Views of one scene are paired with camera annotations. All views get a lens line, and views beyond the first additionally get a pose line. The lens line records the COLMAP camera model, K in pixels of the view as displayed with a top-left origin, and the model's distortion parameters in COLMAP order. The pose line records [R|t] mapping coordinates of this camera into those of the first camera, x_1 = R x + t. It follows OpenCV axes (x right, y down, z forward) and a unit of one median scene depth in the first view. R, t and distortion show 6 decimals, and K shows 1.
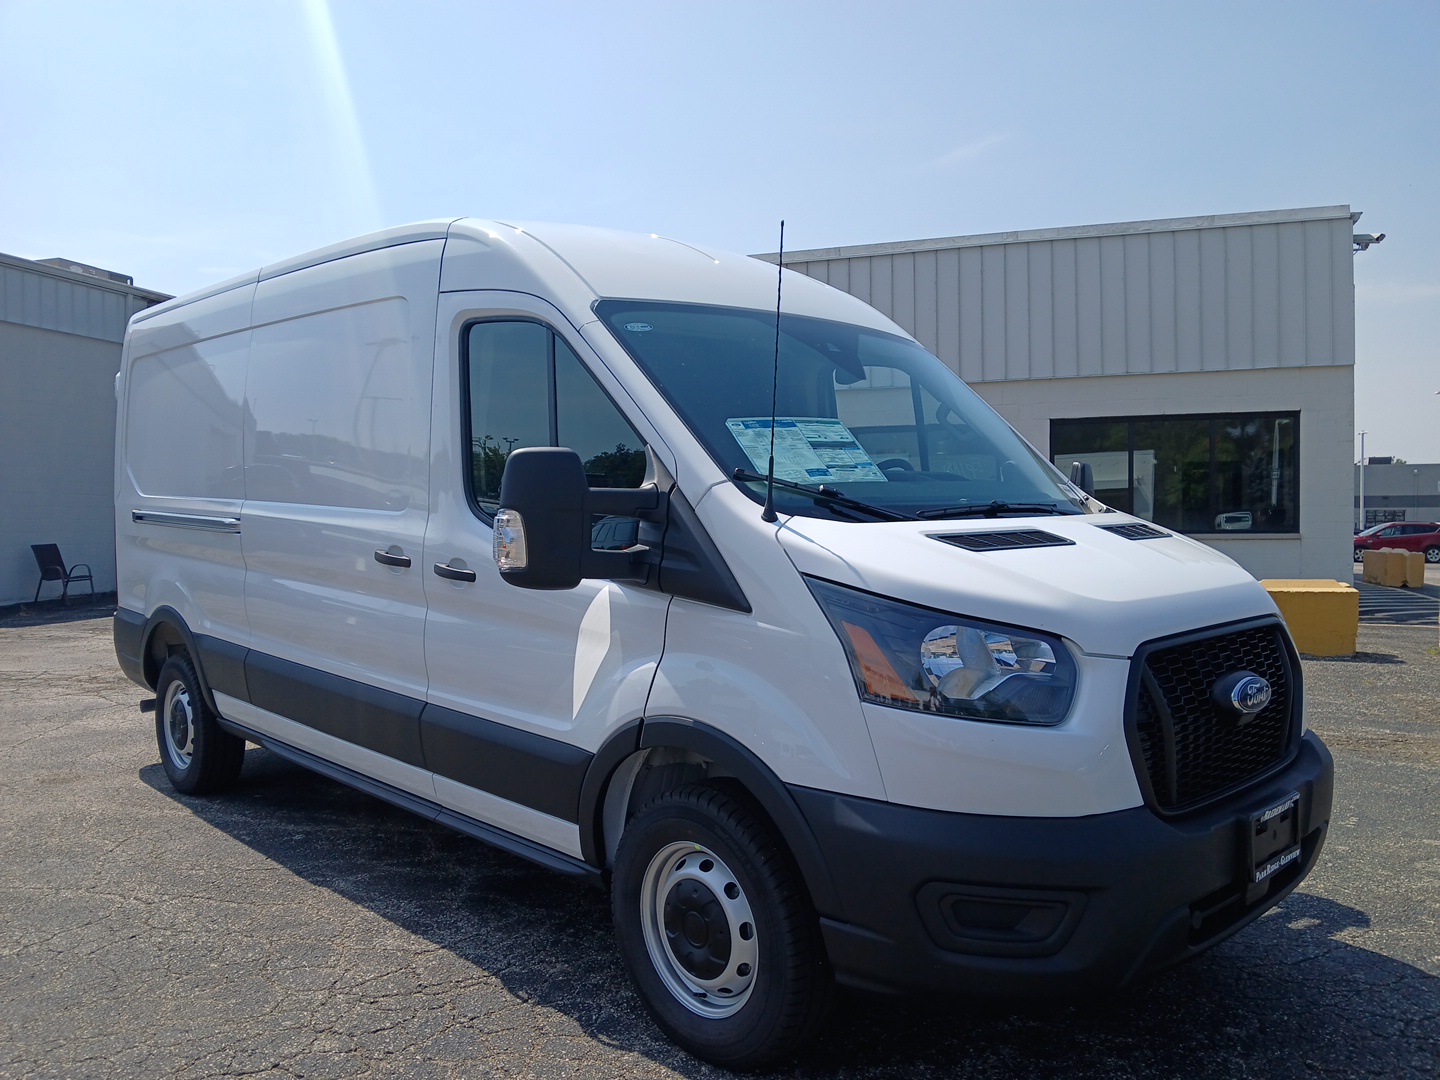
lens RADIAL K [[1114.3, 0, 720.0], [0, 1114.3, 540.0], [0, 0, 1]] dist [0.095017, -0.211873]
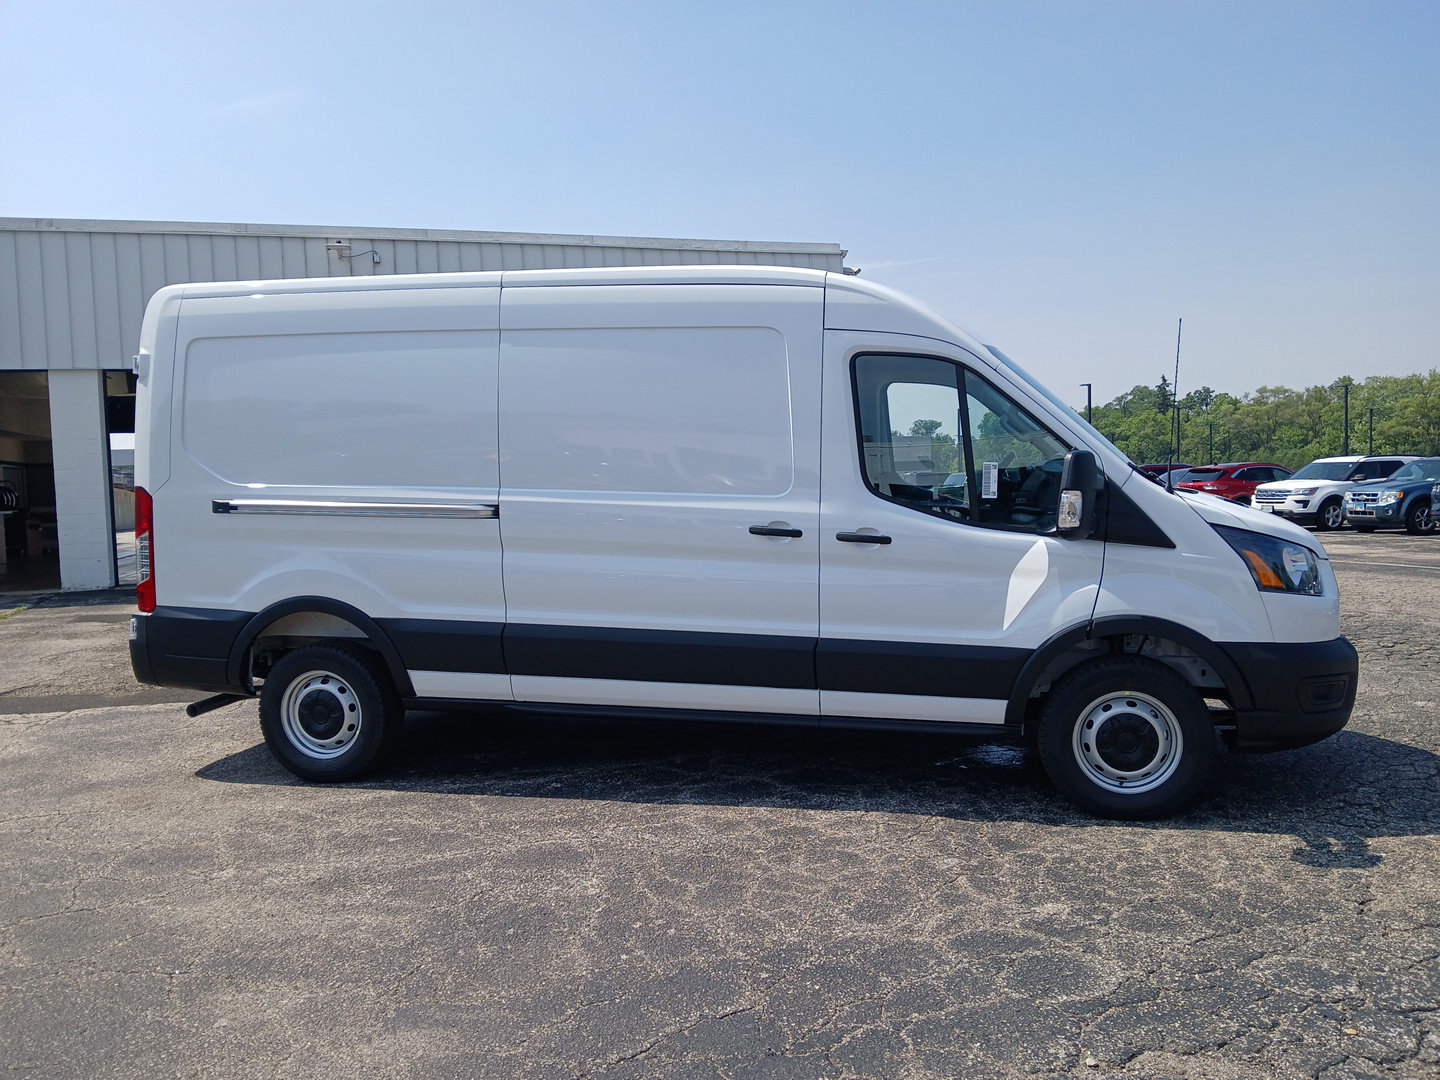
lens RADIAL K [[1114.3, 0, 720.0], [0, 1114.3, 540.0], [0, 0, 1]] dist [0.095017, -0.211873]
pose [[0.835582, -0.041280, 0.547813, -1.246660], [0.027723, 0.999071, 0.032996, -0.020062], [-0.548666, -0.012384, 0.835950, -0.048231]]
